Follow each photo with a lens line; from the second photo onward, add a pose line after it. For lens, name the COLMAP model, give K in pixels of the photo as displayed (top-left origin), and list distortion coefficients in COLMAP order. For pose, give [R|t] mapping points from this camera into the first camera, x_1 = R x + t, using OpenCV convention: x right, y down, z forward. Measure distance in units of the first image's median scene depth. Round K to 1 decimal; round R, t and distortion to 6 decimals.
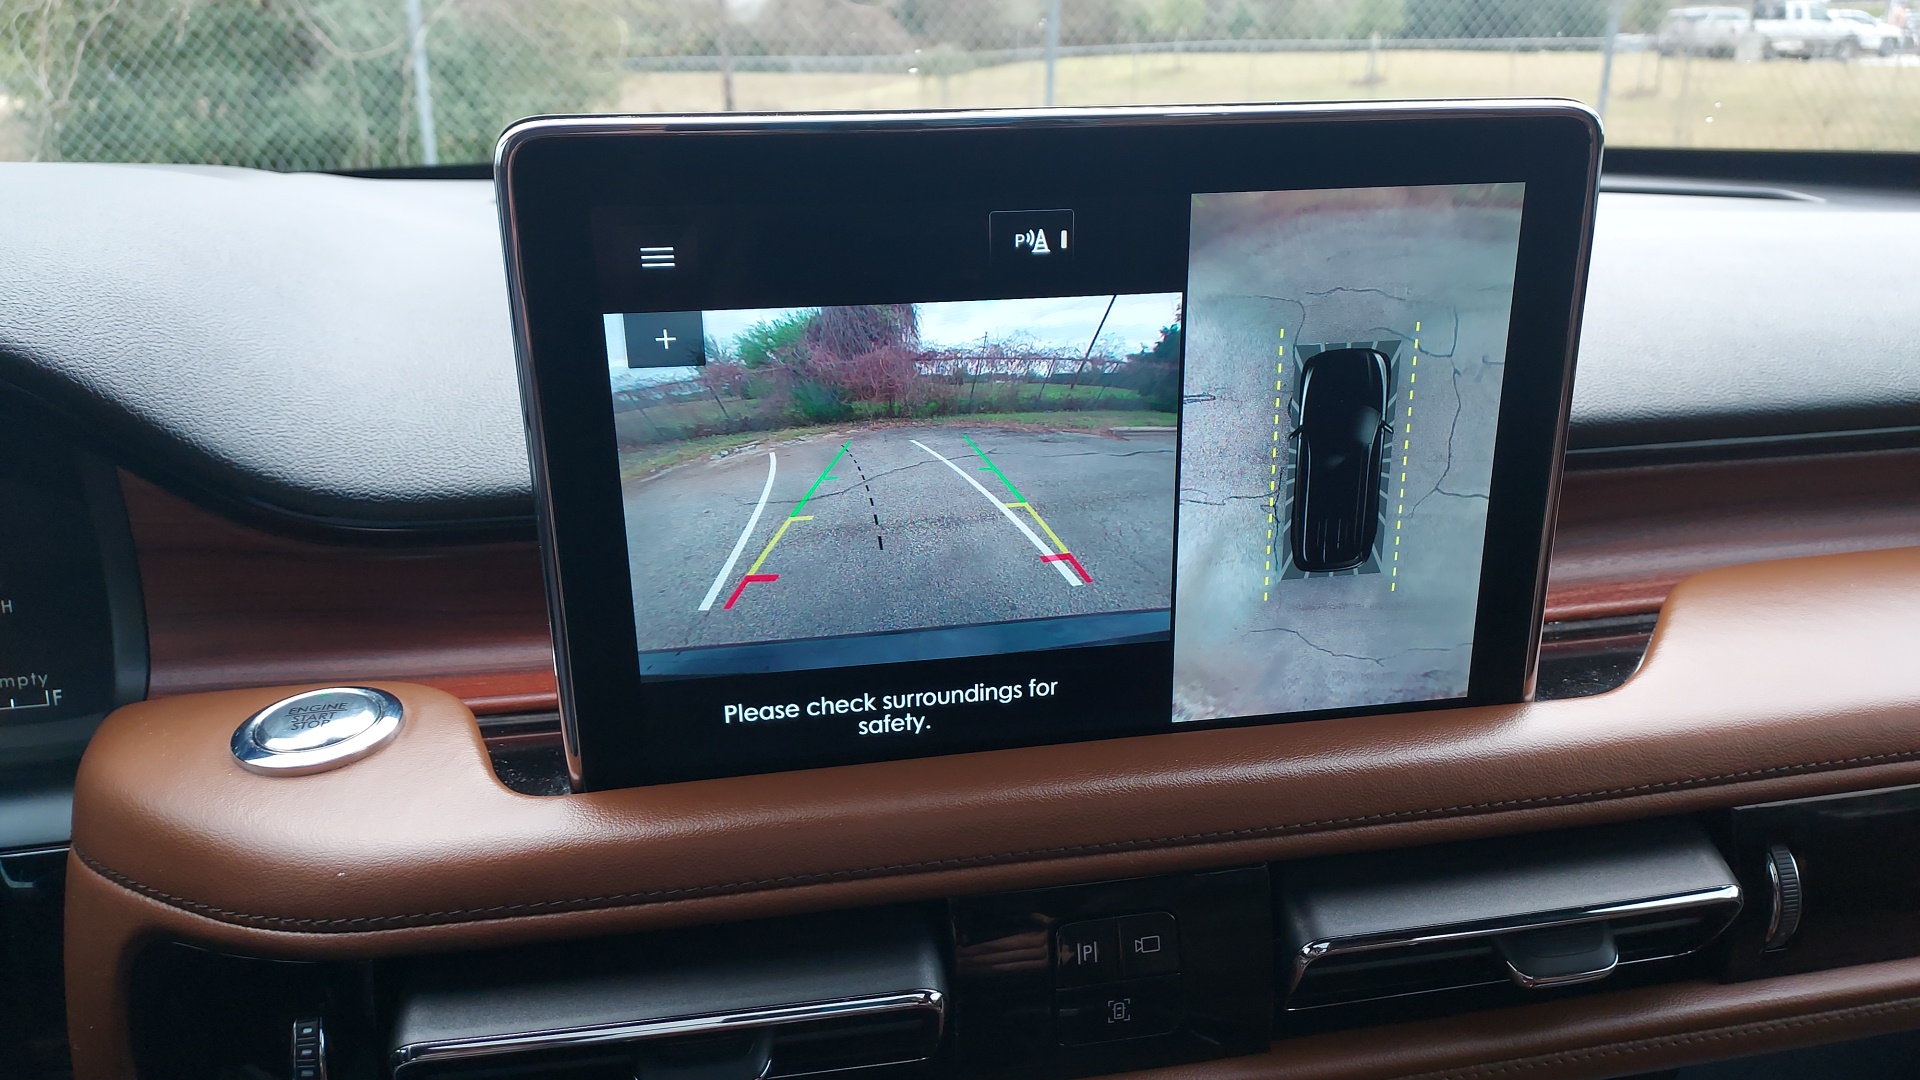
lens RADIAL K [[1403.8, 0, 961.1], [0, 1403.8, 534.0], [0, 0, 1]] dist [-0.042799, 0.053947]
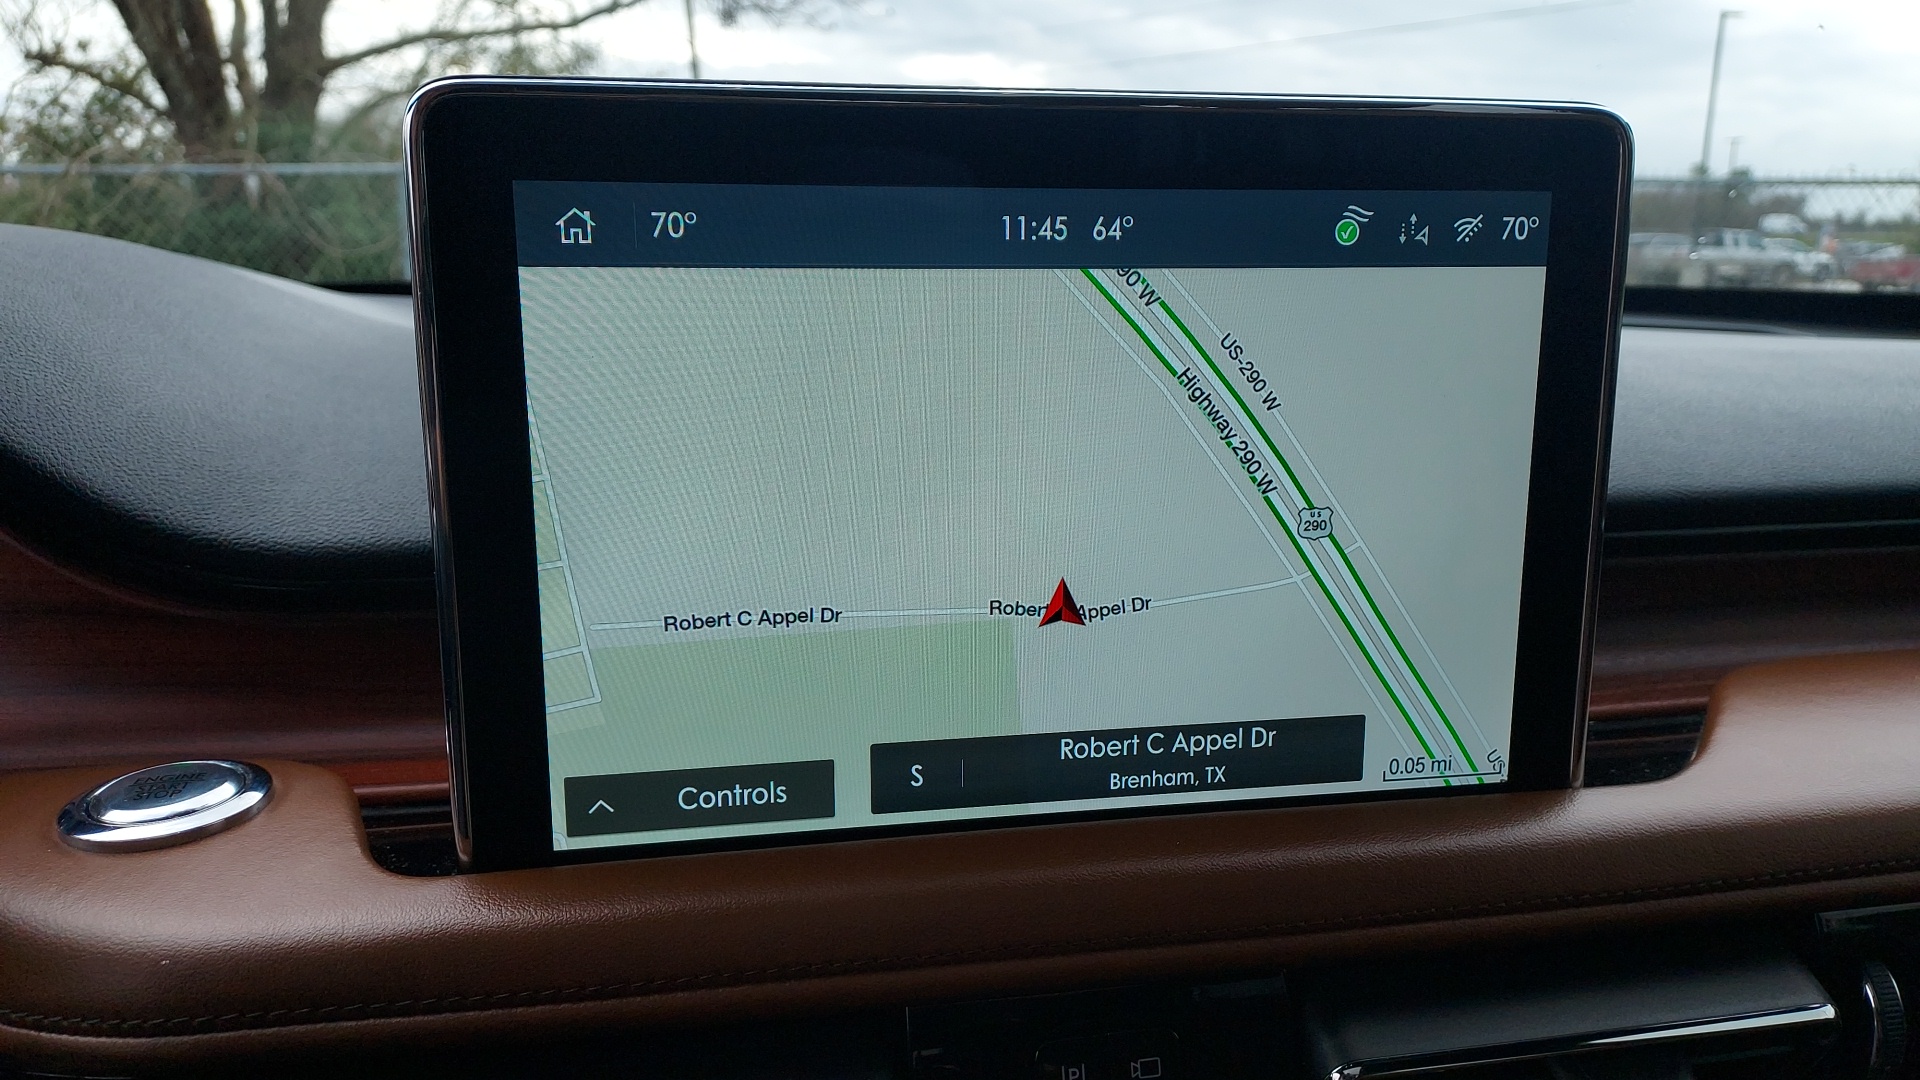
lens RADIAL K [[1412.3, 0, 965.5], [0, 1412.3, 545.5], [0, 0, 1]] dist [-0.090624, 0.110338]
pose [[0.999681, 0.013183, 0.021550, 0.004127], [-0.009996, 0.989843, -0.141810, 0.095747], [-0.023200, 0.141550, 0.989659, 0.125709]]
